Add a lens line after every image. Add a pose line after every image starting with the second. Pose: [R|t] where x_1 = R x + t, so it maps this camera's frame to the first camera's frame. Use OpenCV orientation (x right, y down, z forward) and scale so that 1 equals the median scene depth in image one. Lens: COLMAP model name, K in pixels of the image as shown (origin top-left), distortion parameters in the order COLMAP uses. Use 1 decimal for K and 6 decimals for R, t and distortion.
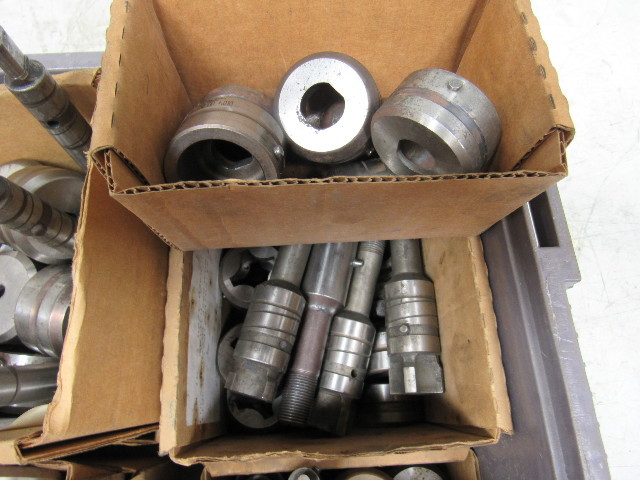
lens RADIAL K [[458.1, 0, 320.0], [0, 458.1, 240.0], [0, 0, 1]] dist [-0.003209, -0.001499]
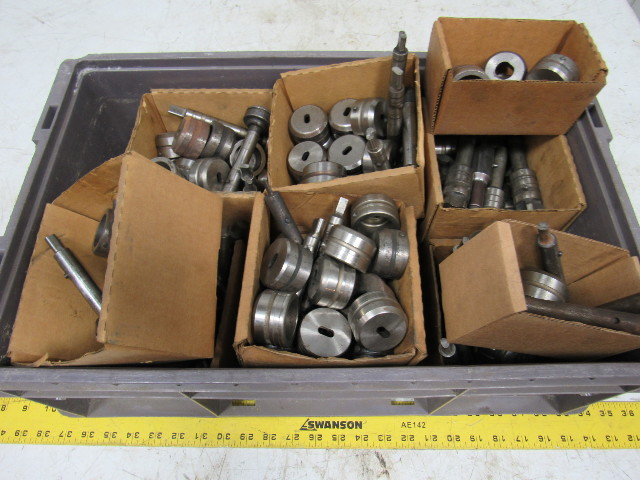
lens RADIAL K [[458.1, 0, 320.0], [0, 458.1, 240.0], [0, 0, 1]] dist [-0.003209, -0.001499]
pose [[0.998641, 0.033830, -0.039650, -0.734288], [-0.038634, 0.991092, -0.127452, 0.830914], [0.034985, 0.128810, 0.991052, -1.181257]]
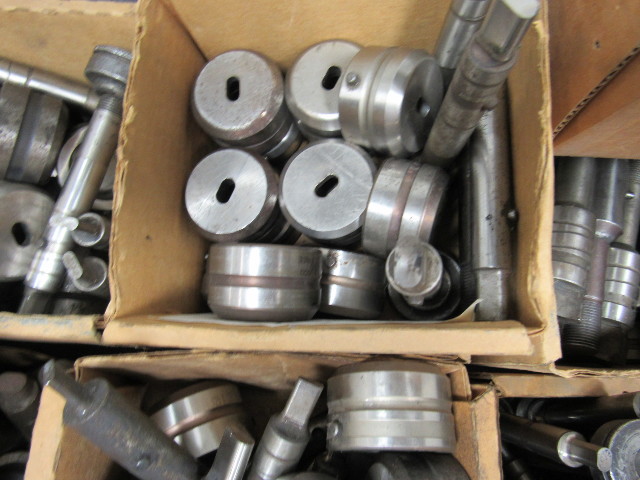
lens RADIAL K [[437.8, 0, 320.0], [0, 437.8, 240.0], [0, 0, 1]] dist [-0.027260, 0.000525]
pose [[0.996909, 0.075965, 0.020047, -0.727337], [-0.077698, 0.991084, 0.108239, 0.124756], [-0.011646, -0.109462, 0.993923, 0.109094]]
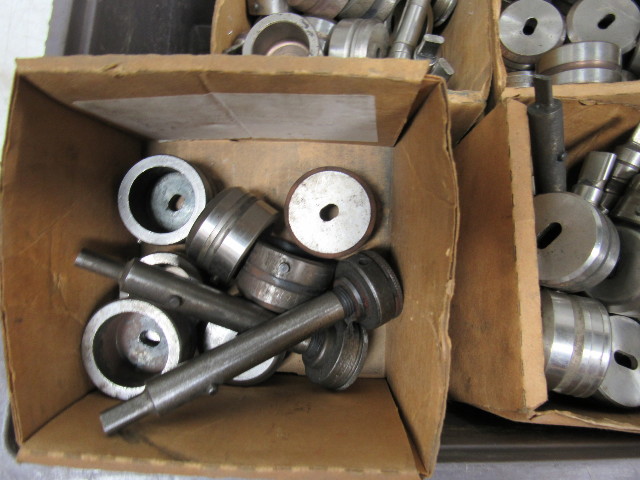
lens RADIAL K [[458.1, 0, 320.0], [0, 458.1, 240.0], [0, 0, 1]] dist [-0.003209, -0.001499]
pose [[0.995903, 0.062654, 0.065206, -1.545097], [-0.071016, 0.988293, 0.135034, 0.597117], [-0.055982, -0.139111, 0.988693, -0.334647]]
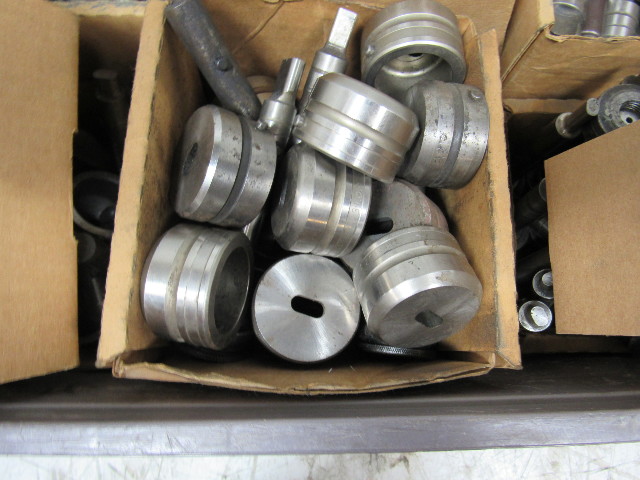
lens RADIAL K [[445.3, 0, 325.8], [0, 445.3, 239.7], [0, 0, 1]] dist [-0.005723, 0.000322]
pose [[0.999316, 0.034445, -0.013454, -0.728814], [-0.031191, 0.980562, 0.193714, 0.669703], [0.019865, -0.193162, 0.980966, -0.185235]]
